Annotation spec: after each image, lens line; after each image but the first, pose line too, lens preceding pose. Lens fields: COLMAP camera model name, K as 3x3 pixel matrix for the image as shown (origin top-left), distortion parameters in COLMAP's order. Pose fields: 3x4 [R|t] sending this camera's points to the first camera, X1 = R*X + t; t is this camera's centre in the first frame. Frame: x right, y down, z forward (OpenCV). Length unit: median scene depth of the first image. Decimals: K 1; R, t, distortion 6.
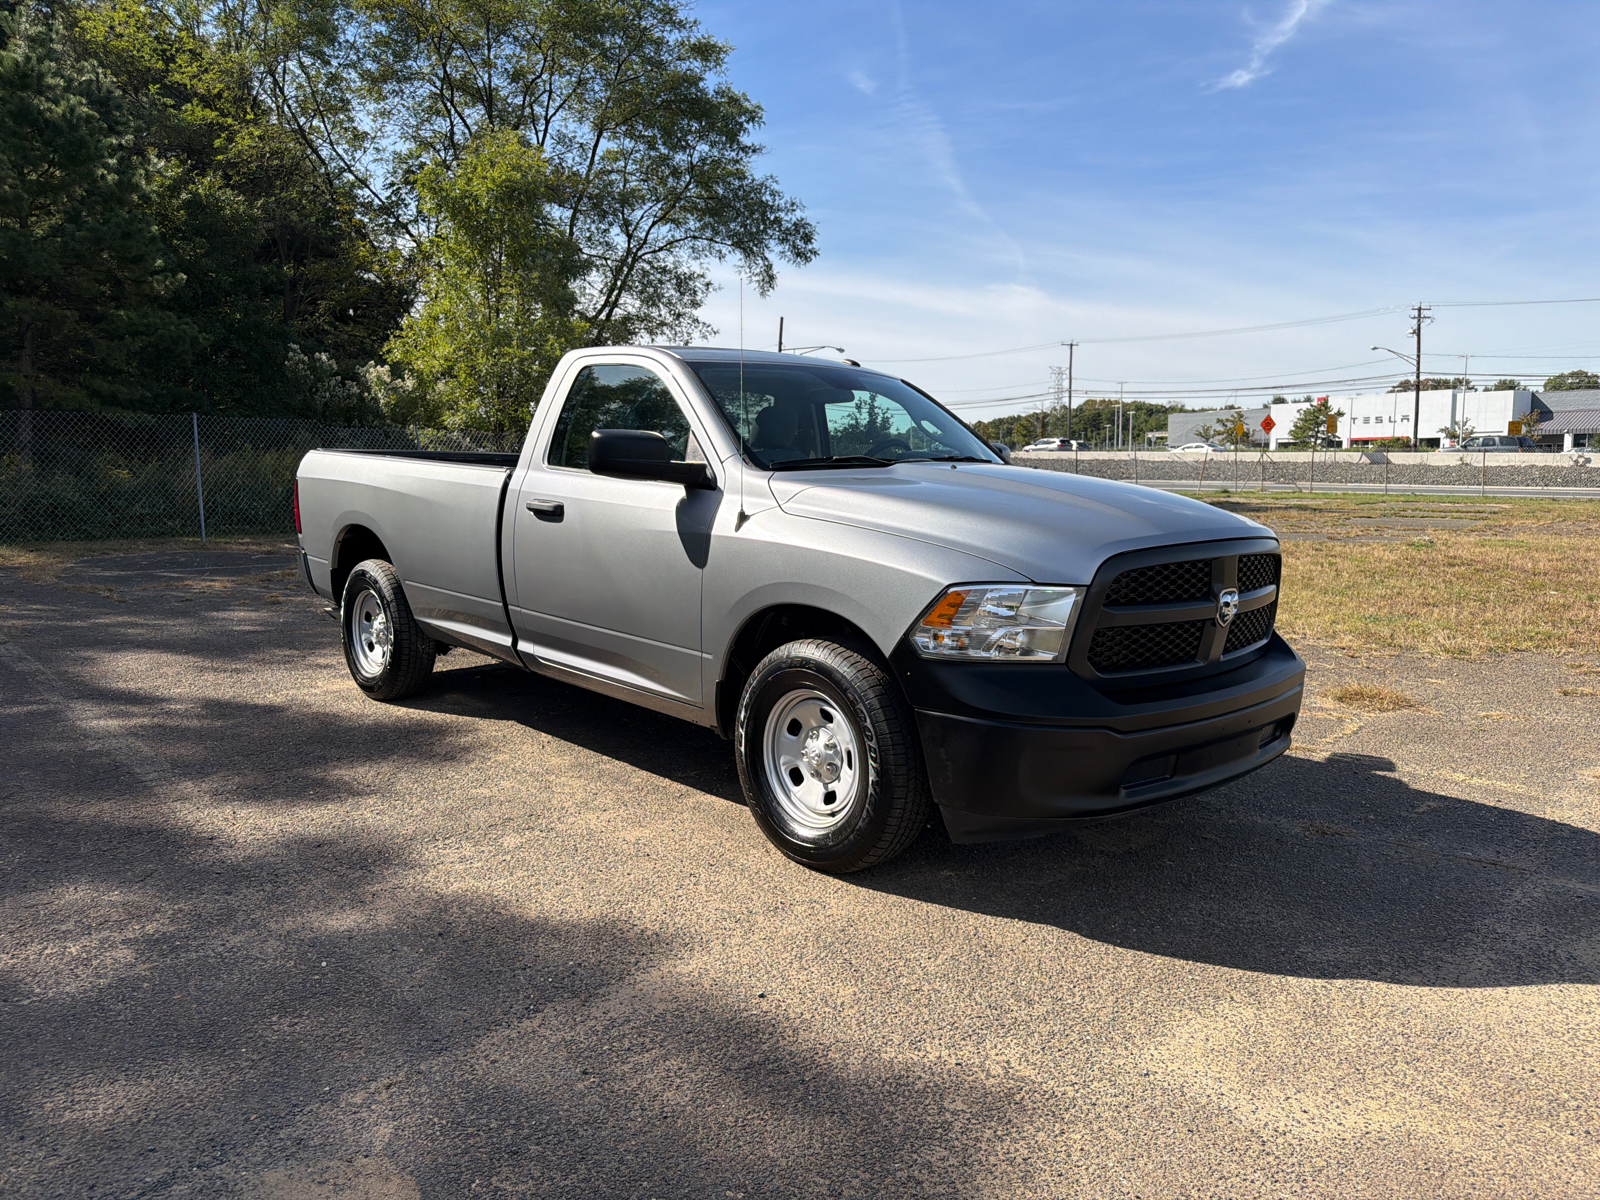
lens RADIAL K [[1139.9, 0, 796.7], [0, 1139.9, 619.5], [0, 0, 1]] dist [0.071590, -0.098049]
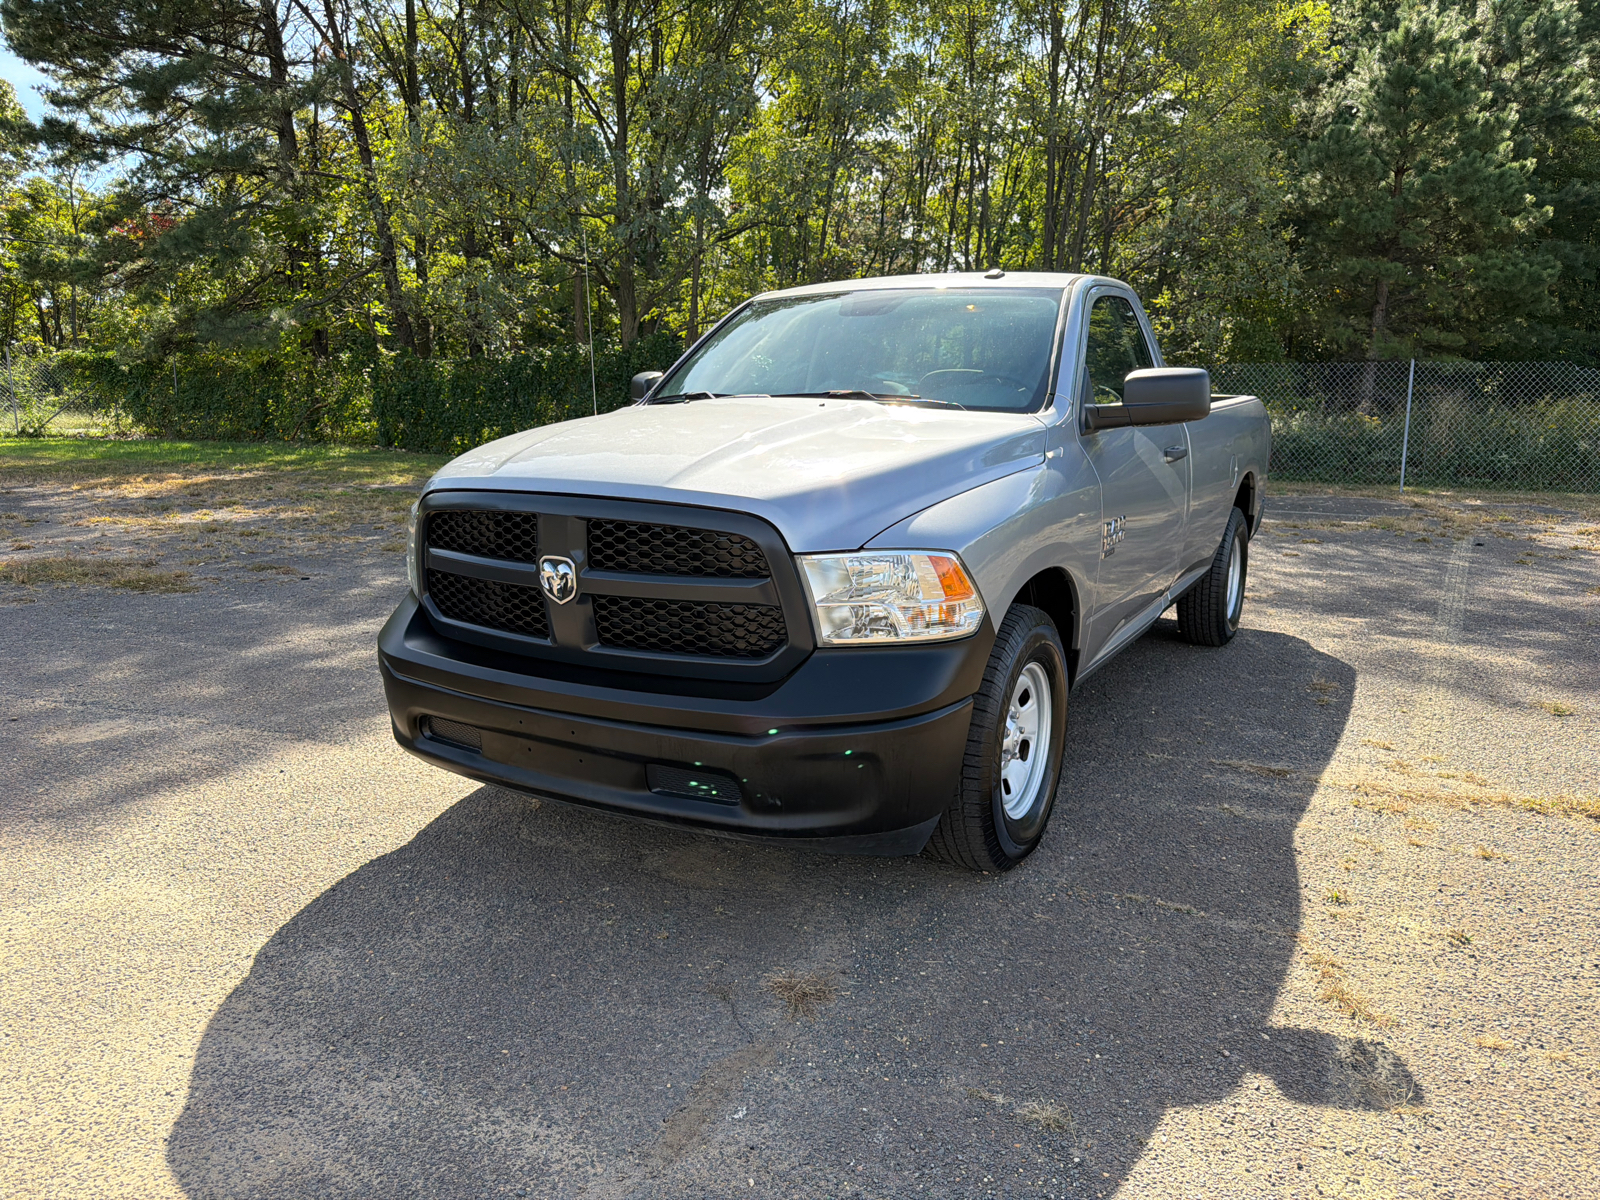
lens RADIAL K [[1153.4, 0, 794.8], [0, 1153.4, 603.9], [0, 0, 1]] dist [0.018923, -0.025222]
pose [[0.285303, 0.161170, -0.944789, 0.131324], [-0.134982, 0.982692, 0.126874, -0.013062], [0.948885, 0.091332, 0.302119, 0.102490]]
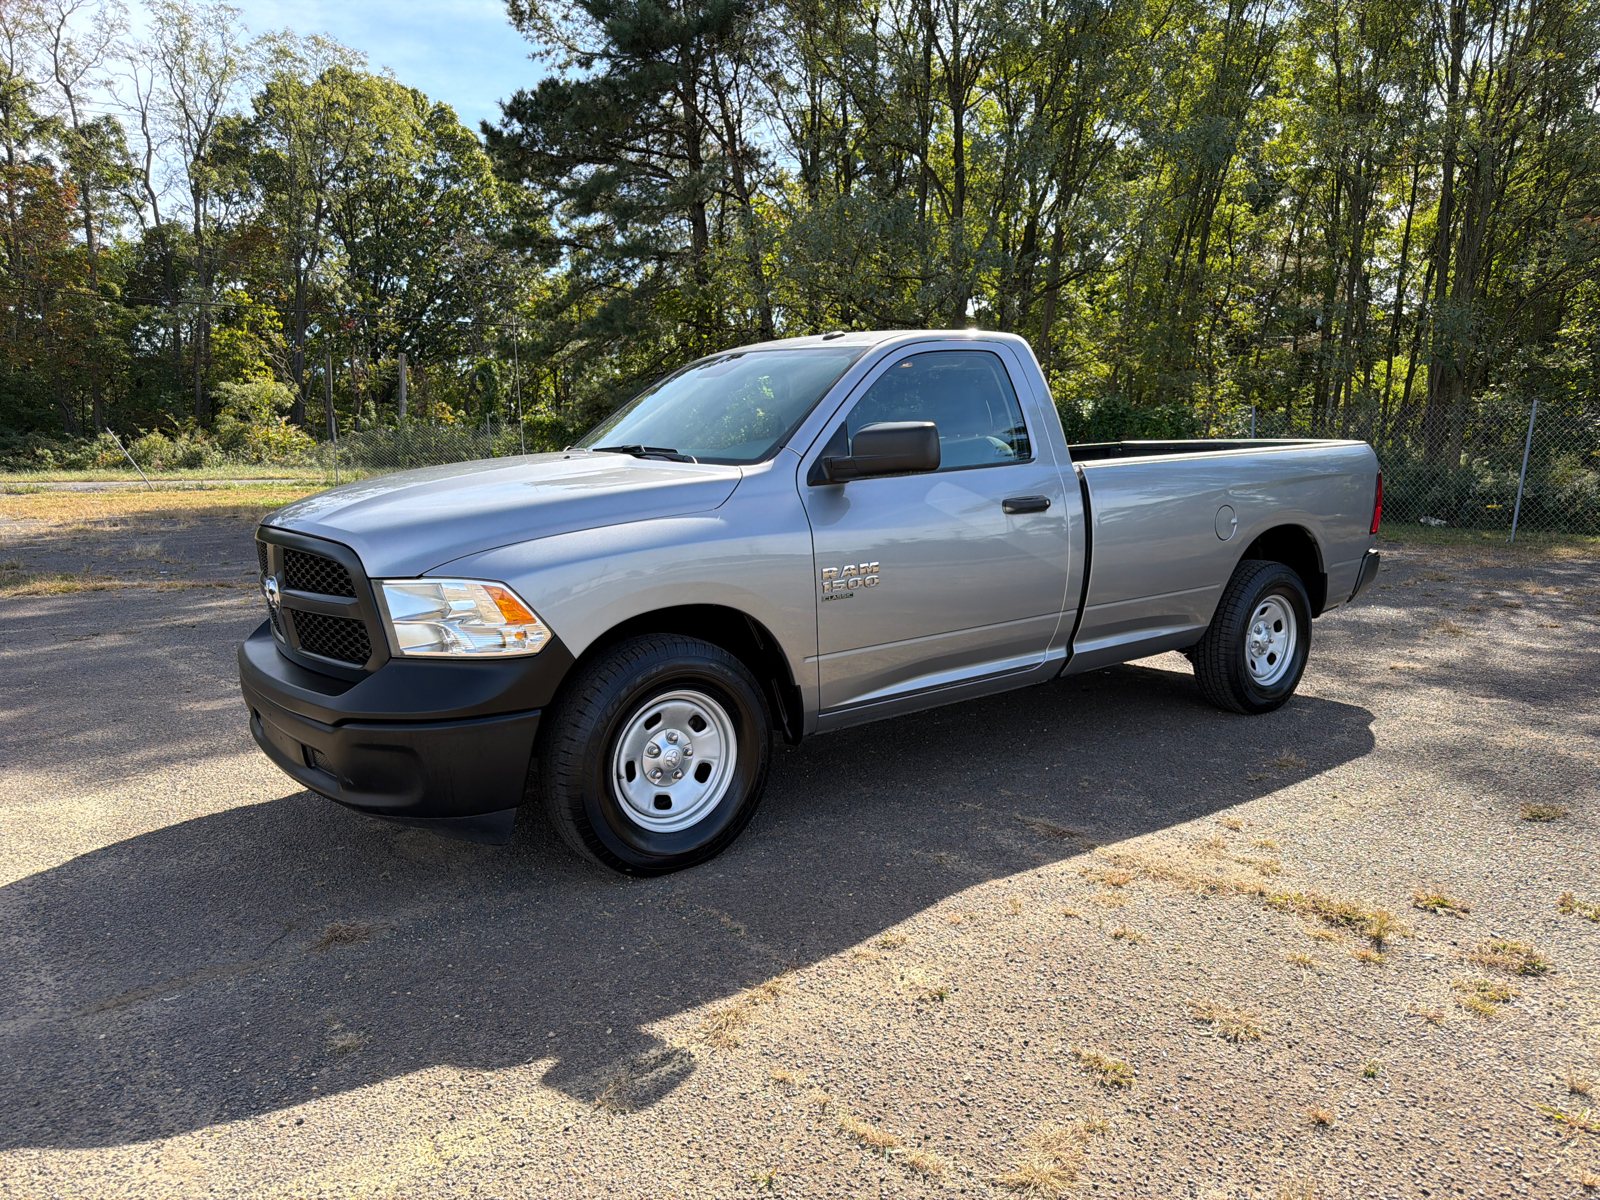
lens RADIAL K [[1156.9, 0, 791.8], [0, 1156.9, 598.0], [0, 0, 1]] dist [0.003225, -0.005518]
pose [[-0.105670, 0.119378, -0.987210, 0.149088], [-0.127539, 0.982941, 0.132513, -0.022542], [0.986188, 0.139911, -0.088642, 0.172329]]
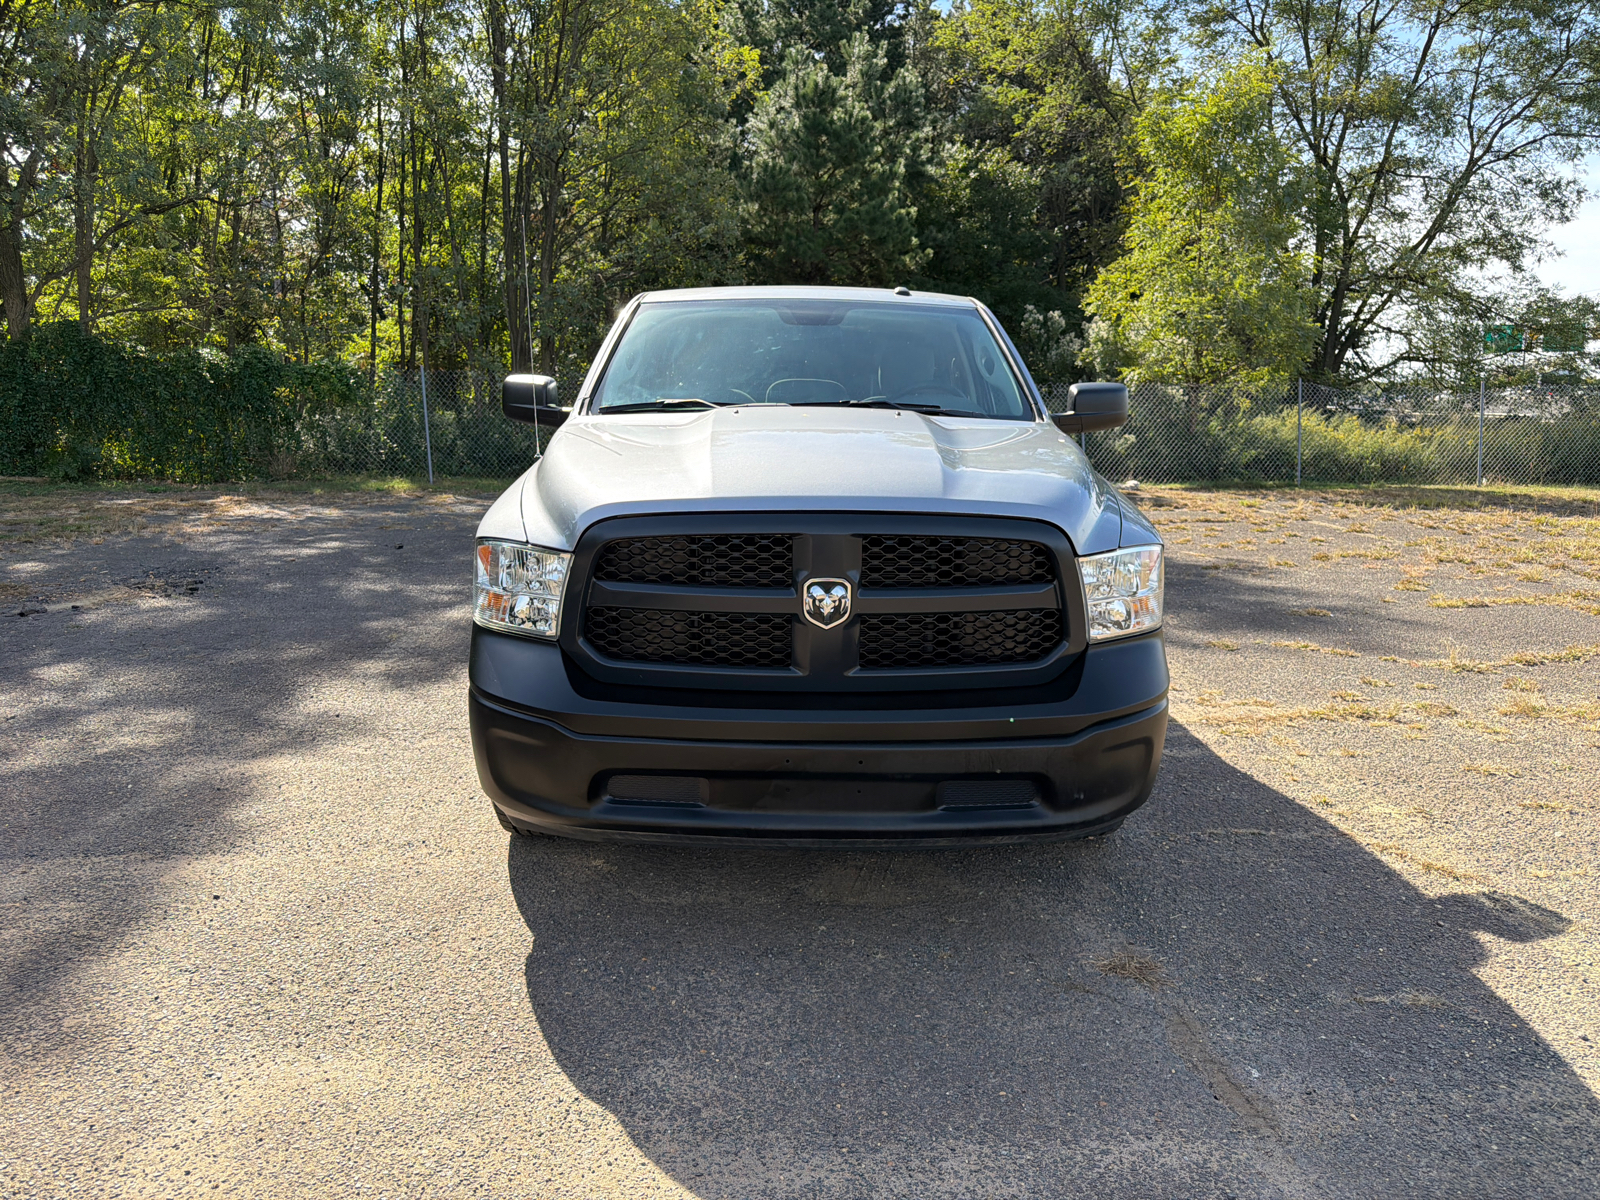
lens RADIAL K [[1139.9, 0, 796.7], [0, 1139.9, 619.5], [0, 0, 1]] dist [0.071590, -0.098049]
pose [[0.735901, 0.118107, -0.666709, 0.095096], [-0.092871, 0.992969, 0.073394, -0.005821], [0.670690, 0.007907, 0.741696, 0.049615]]
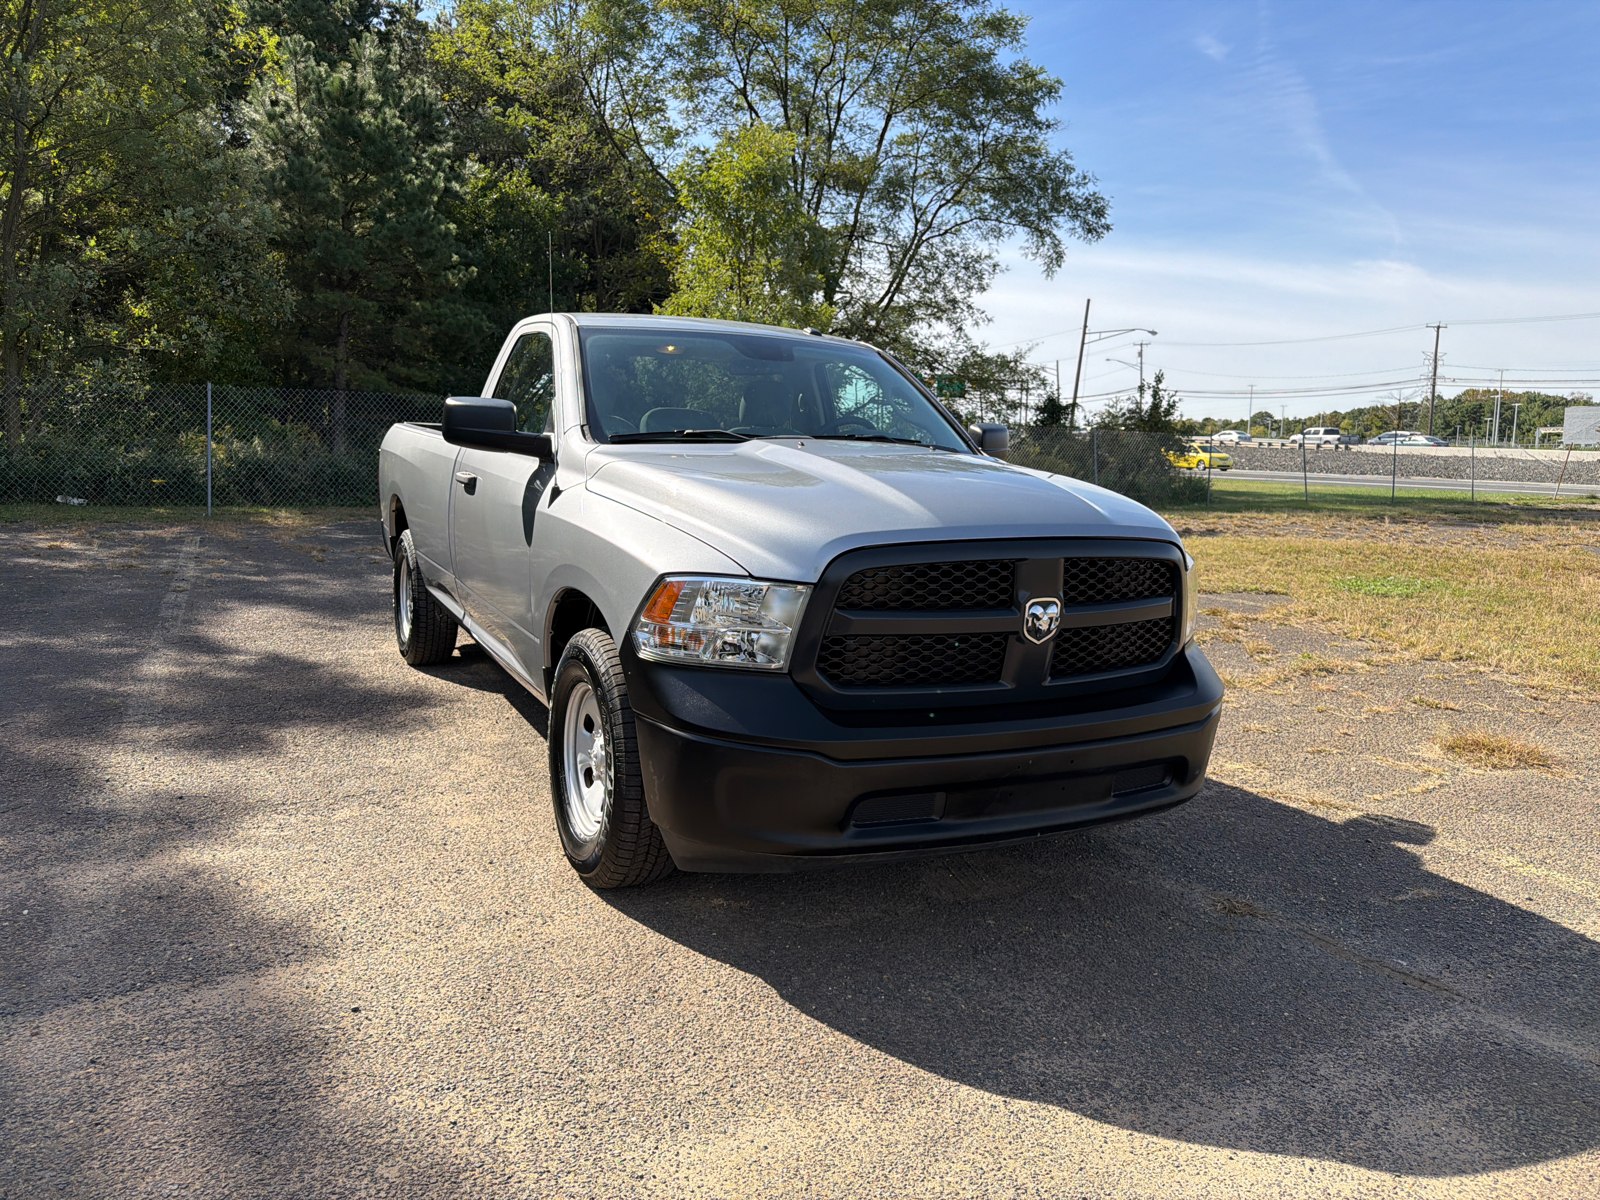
lens RADIAL K [[1139.9, 0, 796.7], [0, 1139.9, 619.5], [0, 0, 1]] dist [0.071590, -0.098049]
pose [[0.959865, 0.061031, -0.273742, 0.048132], [-0.058422, 0.998135, 0.017682, -0.001738], [0.274311, -0.000980, 0.961640, 0.018992]]
